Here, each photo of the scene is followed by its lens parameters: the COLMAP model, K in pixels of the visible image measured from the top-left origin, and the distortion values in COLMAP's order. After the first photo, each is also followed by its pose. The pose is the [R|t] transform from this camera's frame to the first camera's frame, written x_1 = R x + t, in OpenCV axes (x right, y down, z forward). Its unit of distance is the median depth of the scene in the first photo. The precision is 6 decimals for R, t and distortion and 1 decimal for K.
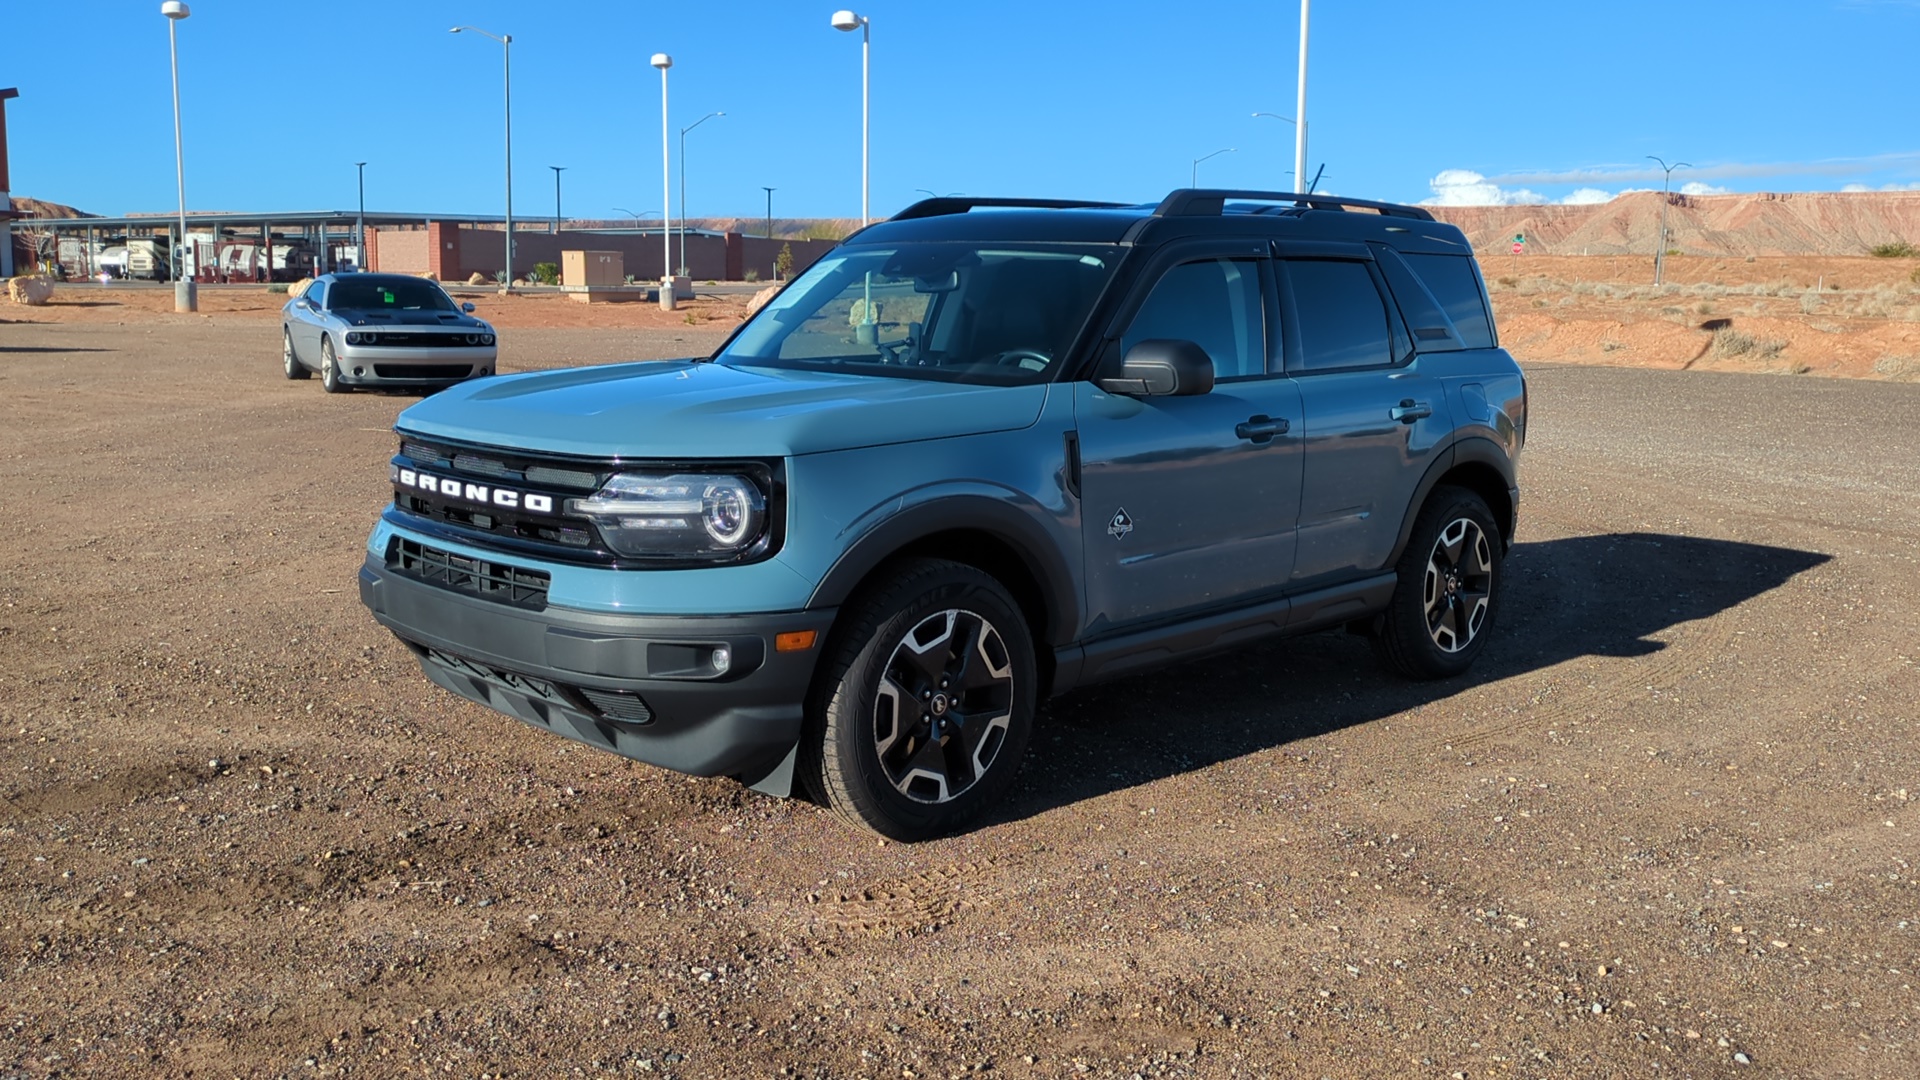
lens RADIAL K [[1656.2, 0, 975.9], [0, 1656.2, 537.9], [0, 0, 1]] dist [0.053800, -0.042594]
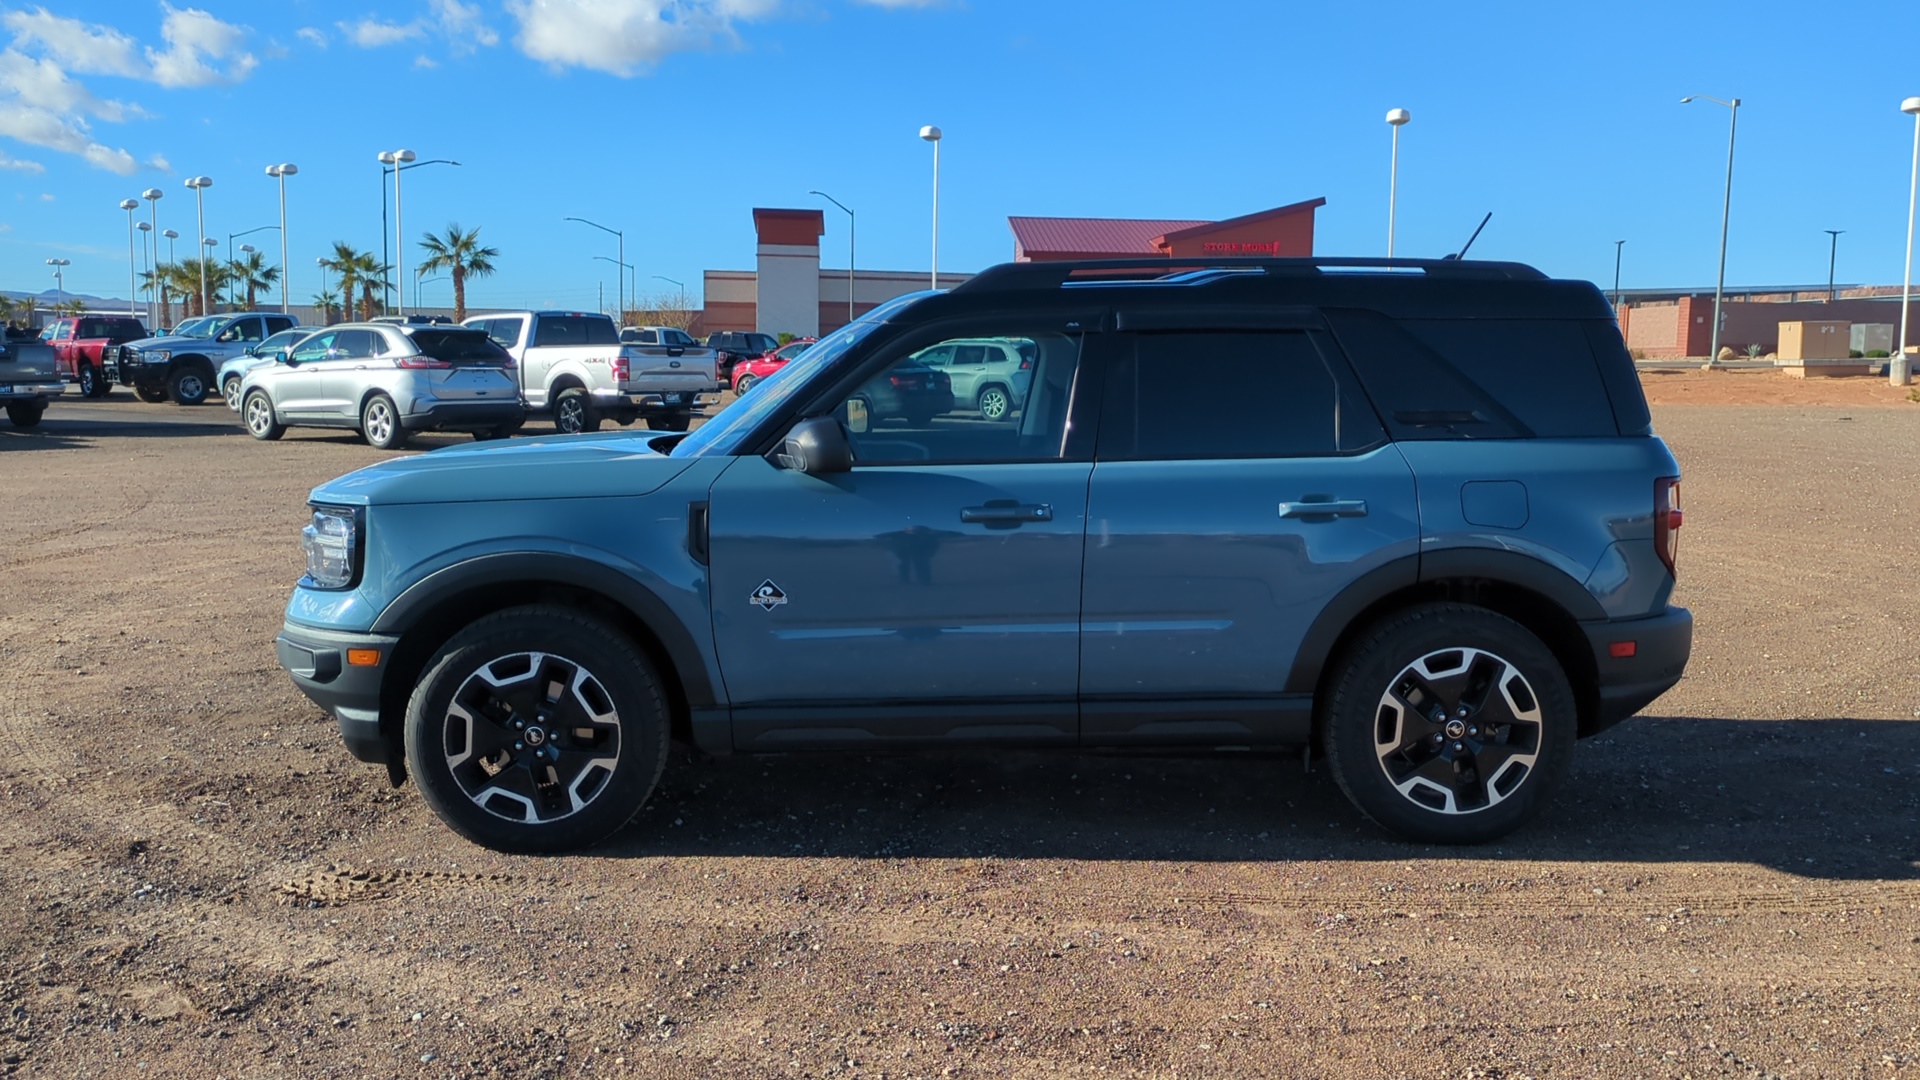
lens RADIAL K [[1656.2, 0, 975.9], [0, 1656.2, 537.9], [0, 0, 1]] dist [0.053800, -0.042594]
pose [[0.729632, 0.061763, -0.681045, 0.923791], [-0.092647, 0.995659, -0.008962, -0.049099], [0.677535, 0.069636, 0.732186, 0.354610]]
